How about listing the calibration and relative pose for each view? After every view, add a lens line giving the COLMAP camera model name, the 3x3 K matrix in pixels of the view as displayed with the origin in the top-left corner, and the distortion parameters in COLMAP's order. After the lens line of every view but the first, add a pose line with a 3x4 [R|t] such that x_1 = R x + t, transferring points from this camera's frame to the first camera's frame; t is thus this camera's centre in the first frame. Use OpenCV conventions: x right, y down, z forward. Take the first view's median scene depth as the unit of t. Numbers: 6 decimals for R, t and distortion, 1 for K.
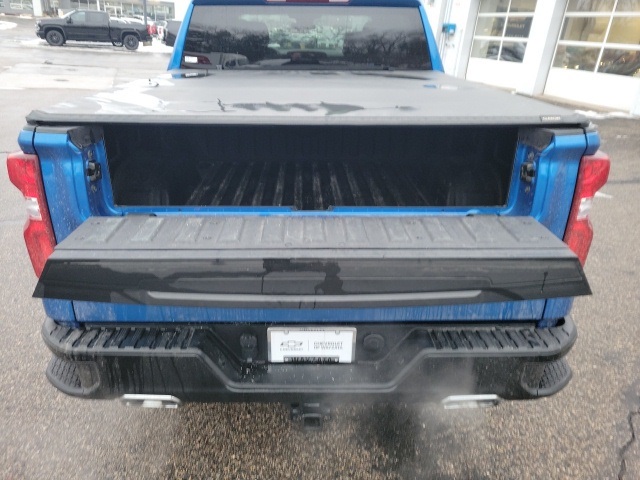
lens RADIAL K [[491.7, 0, 317.9], [0, 491.7, 236.4], [0, 0, 1]] dist [0.054521, -0.039855]
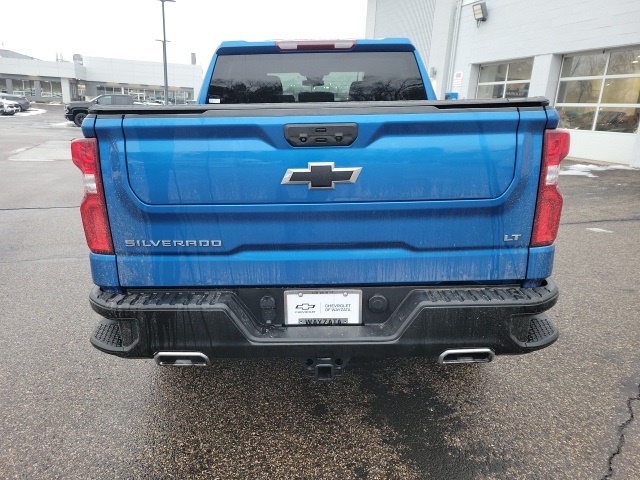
lens RADIAL K [[491.7, 0, 320.9], [0, 491.7, 244.1], [0, 0, 1]] dist [0.054521, -0.039855]
pose [[0.999526, -0.022016, -0.021539, 0.008064], [0.019055, 0.991443, -0.129146, 0.180103], [0.024198, 0.128674, 0.991392, -0.115517]]
